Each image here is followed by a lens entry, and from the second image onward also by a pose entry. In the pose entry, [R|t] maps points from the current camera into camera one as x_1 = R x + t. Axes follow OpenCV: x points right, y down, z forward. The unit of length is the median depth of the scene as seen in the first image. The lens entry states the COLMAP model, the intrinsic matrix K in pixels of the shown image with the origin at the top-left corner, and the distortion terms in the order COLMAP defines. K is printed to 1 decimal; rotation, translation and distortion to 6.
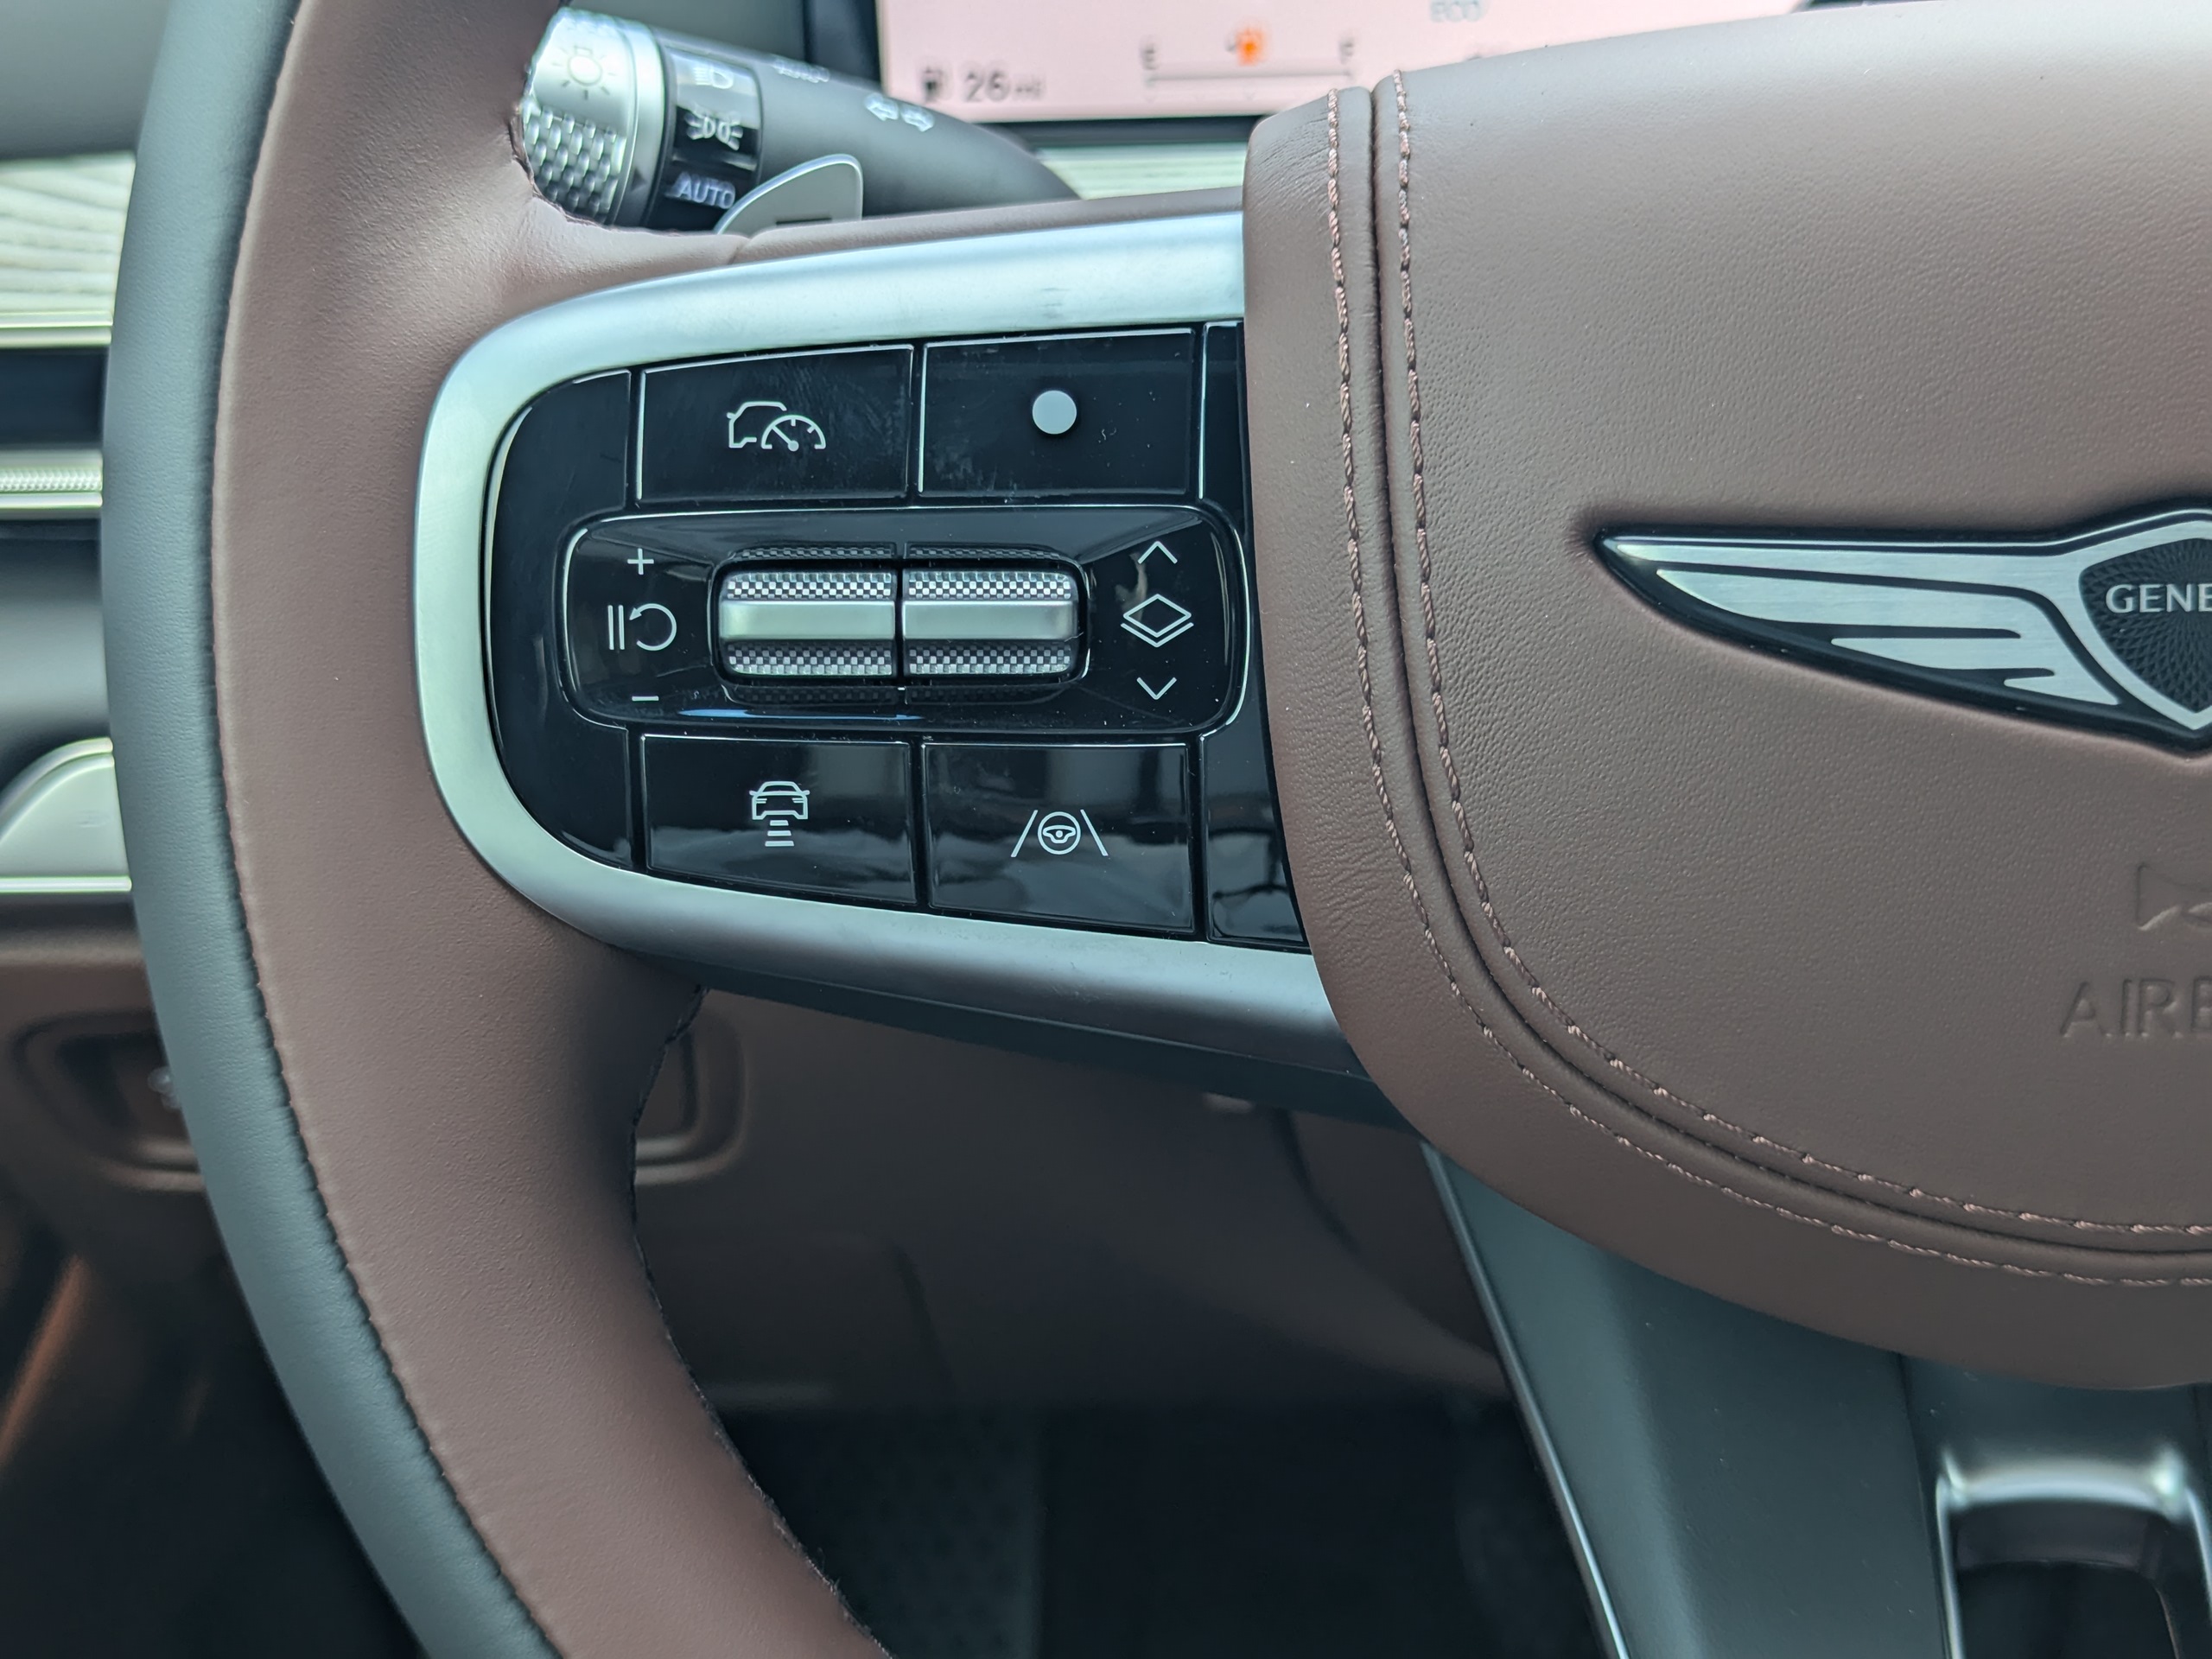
lens RADIAL K [[3200.9, 0, 1135.0], [0, 3200.9, 833.4], [0, 0, 1]] dist [0.018422, -0.037375]
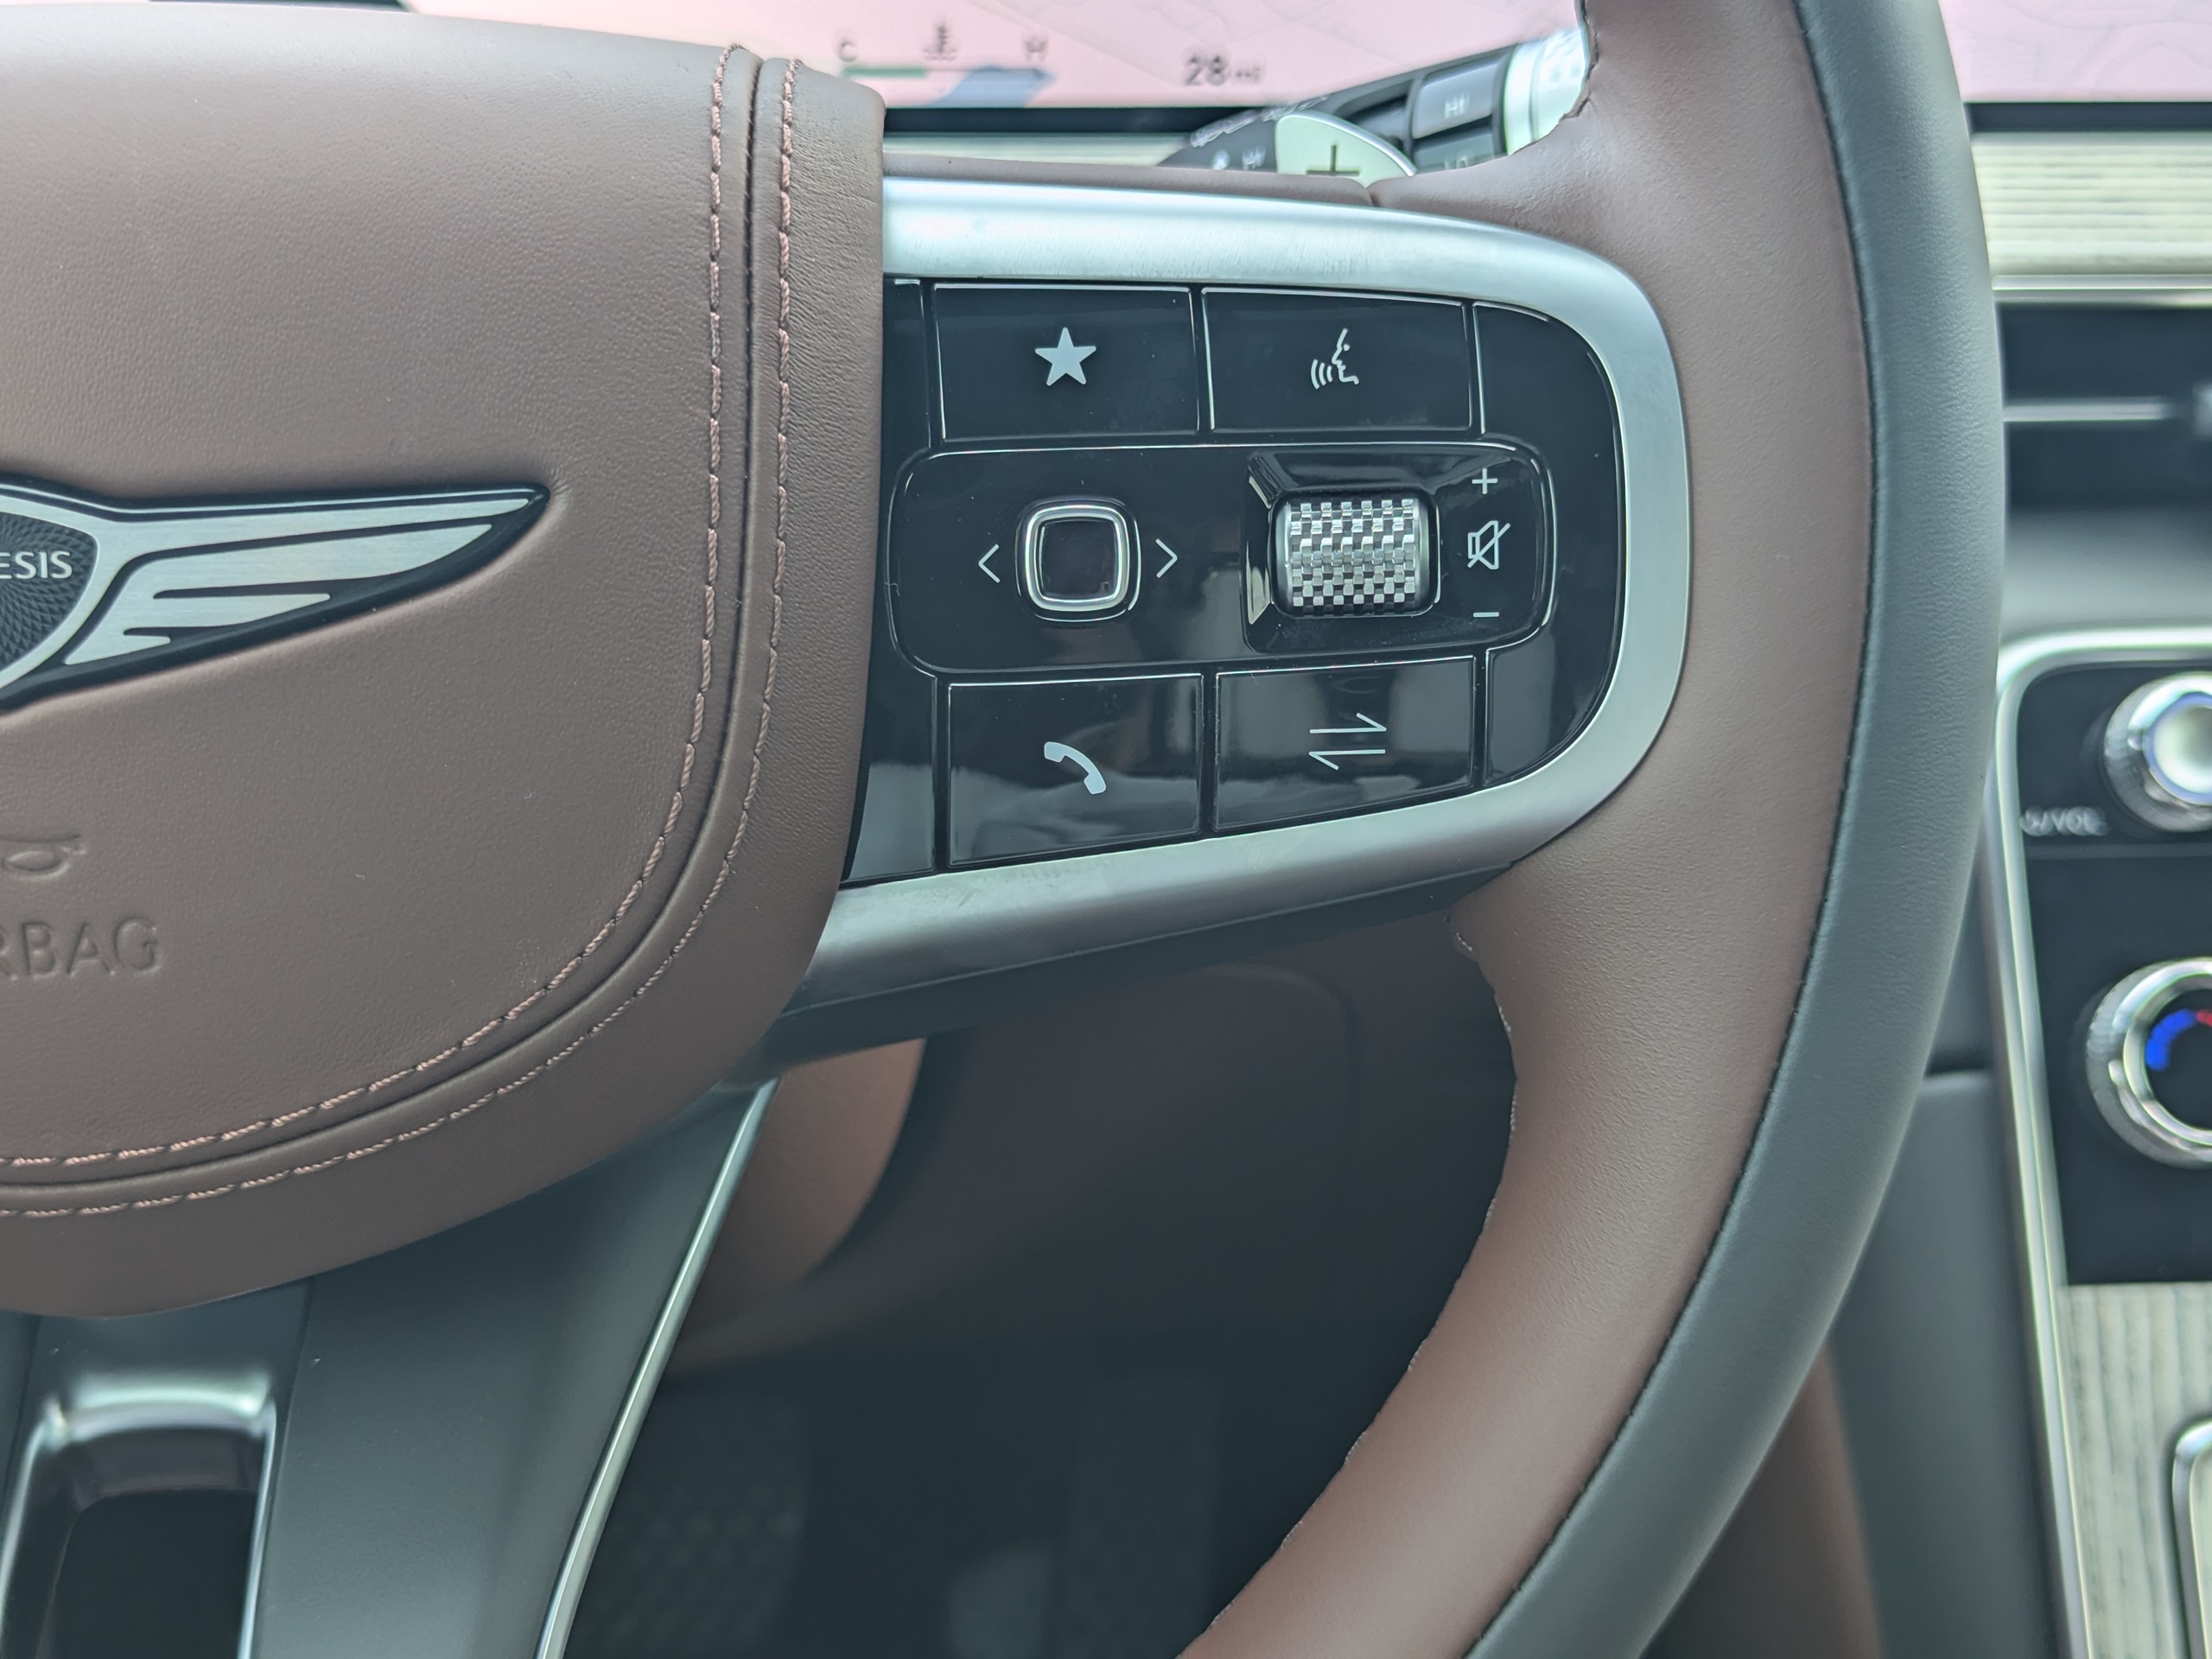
lens RADIAL K [[3200.9, 0, 1135.0], [0, 3200.9, 833.4], [0, 0, 1]] dist [0.018422, -0.037375]
pose [[0.987227, -0.013116, 0.158782, 0.479247], [0.013845, 0.999898, -0.003489, 0.022462], [-0.158720, 0.005643, 0.987308, -0.108243]]
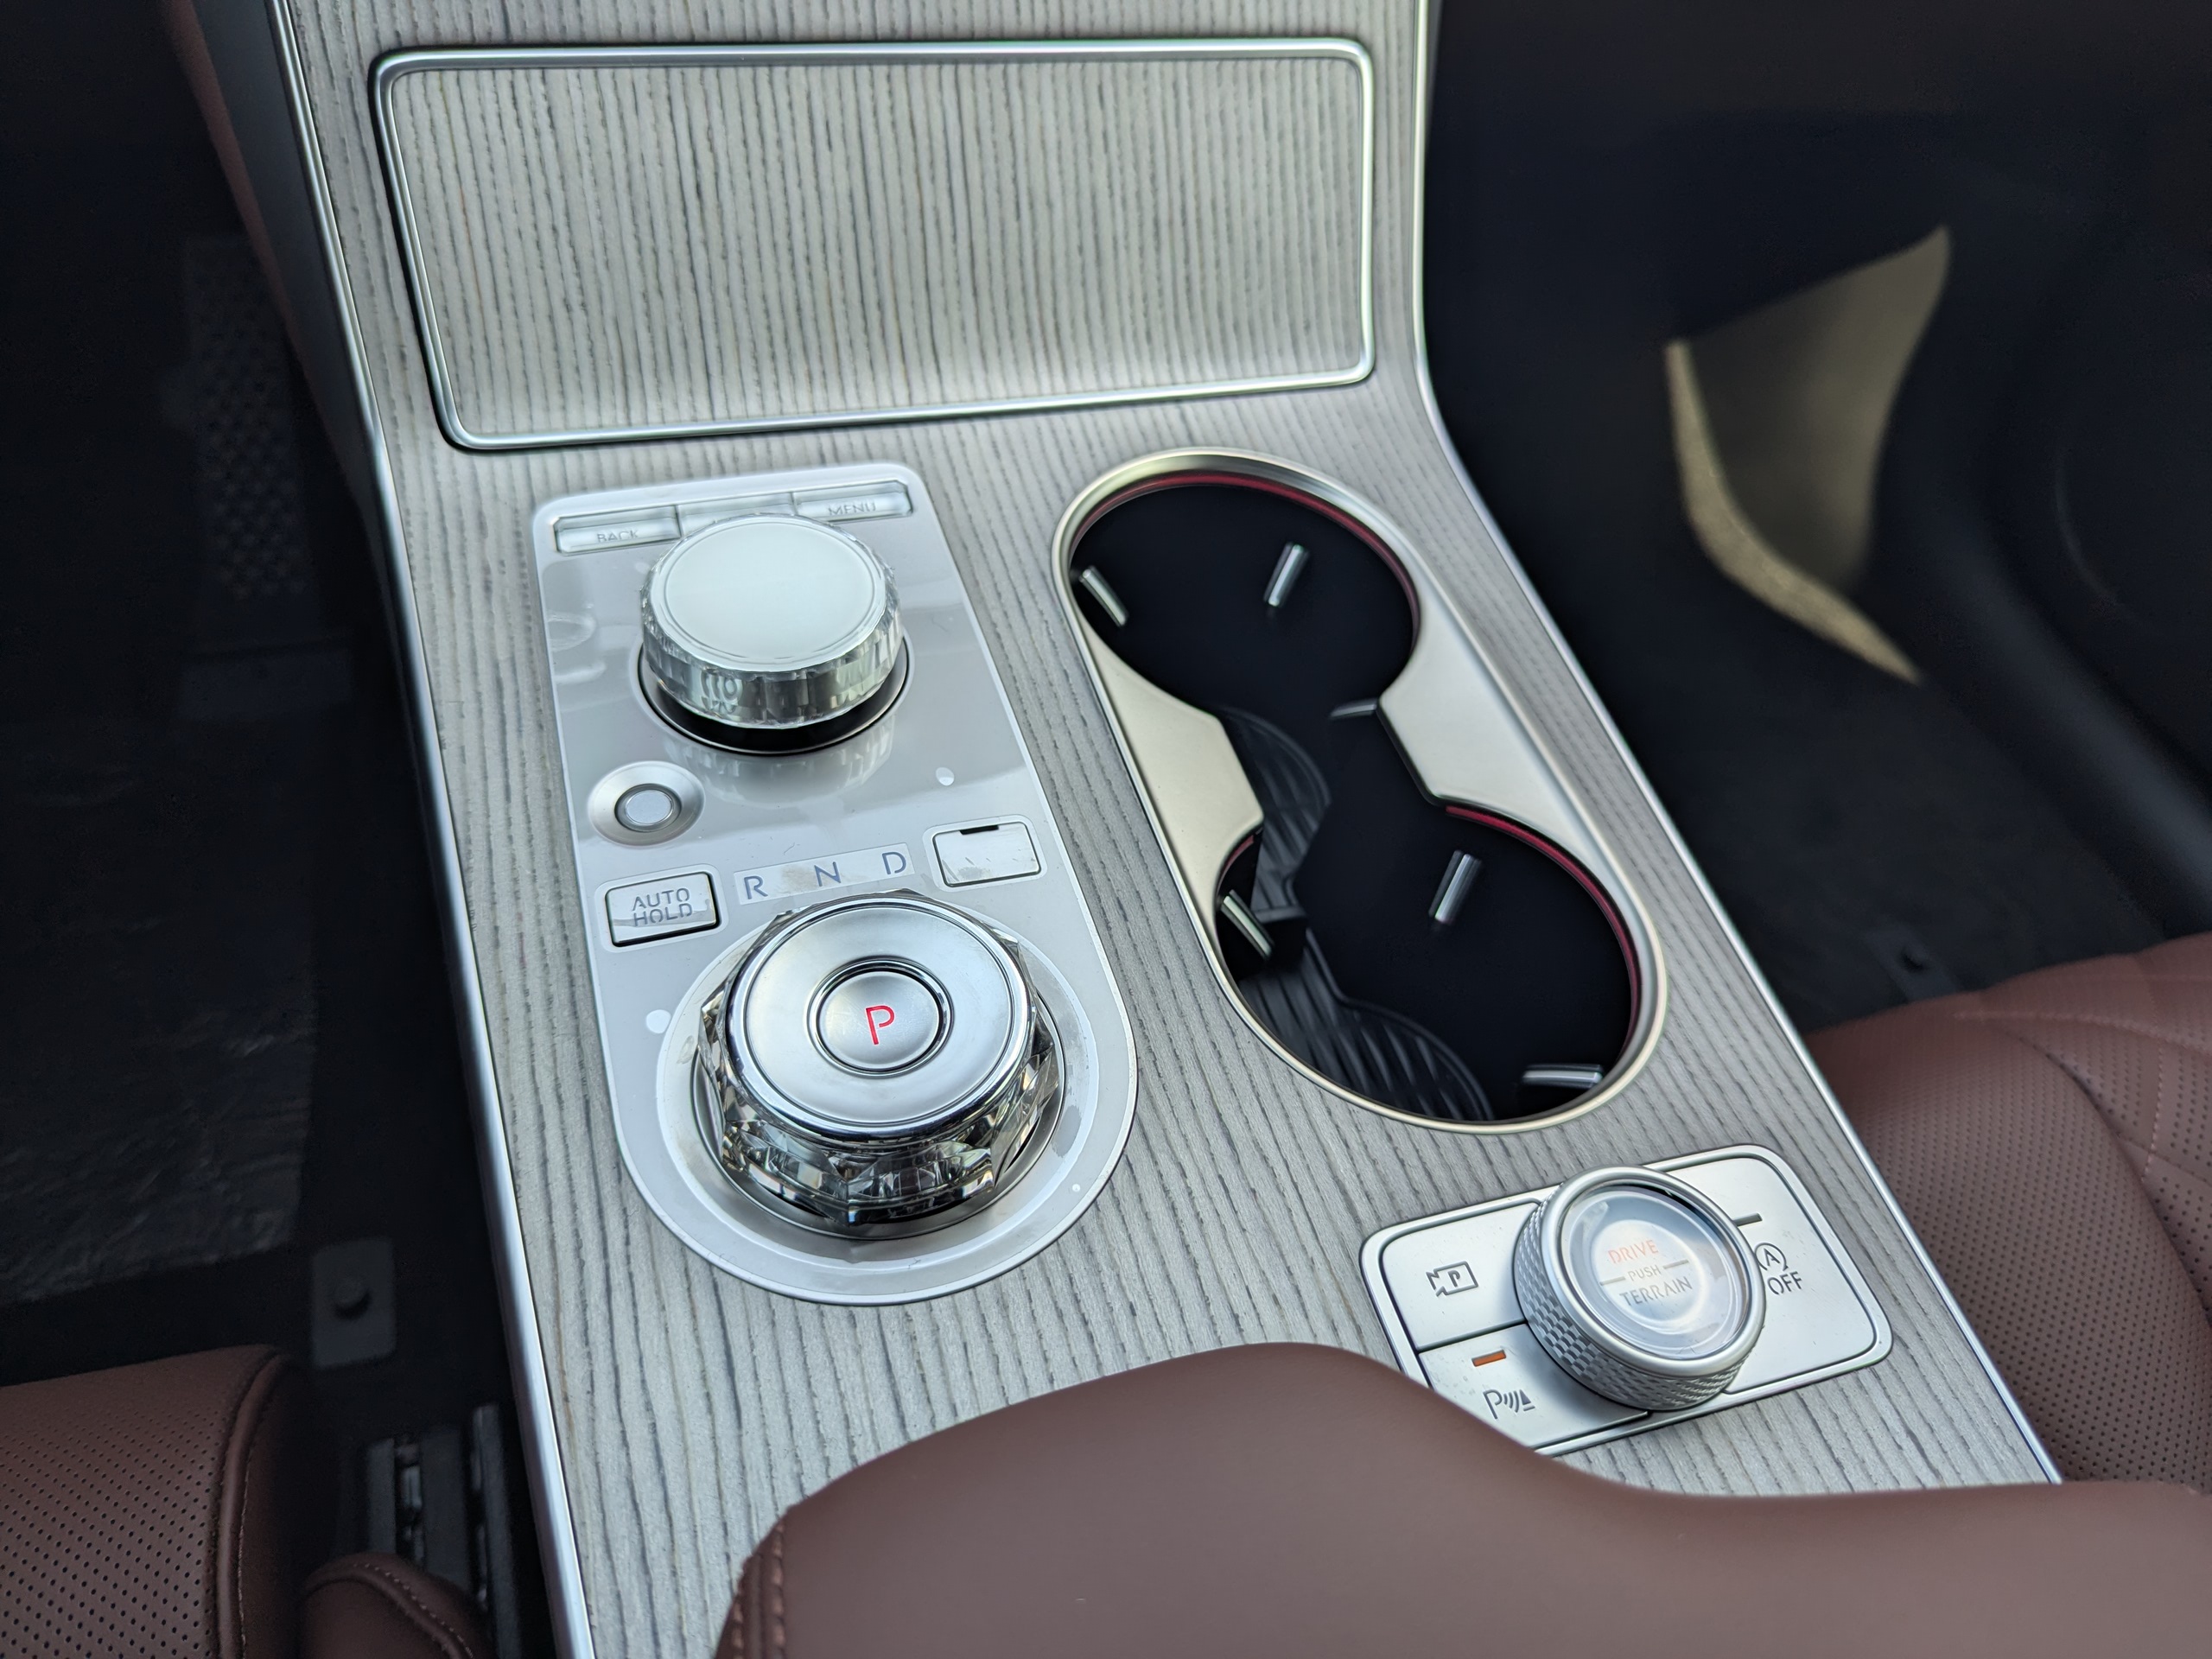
lens RADIAL K [[1652.4, 0, 1093.2], [0, 1652.4, 821.8], [0, 0, 1]] dist [0.002980, -0.005705]
pose [[0.914411, -0.174477, 0.365253, 1.187182], [0.008838, 0.910725, 0.412918, 0.338988], [-0.404690, -0.374349, 0.834319, -0.147120]]
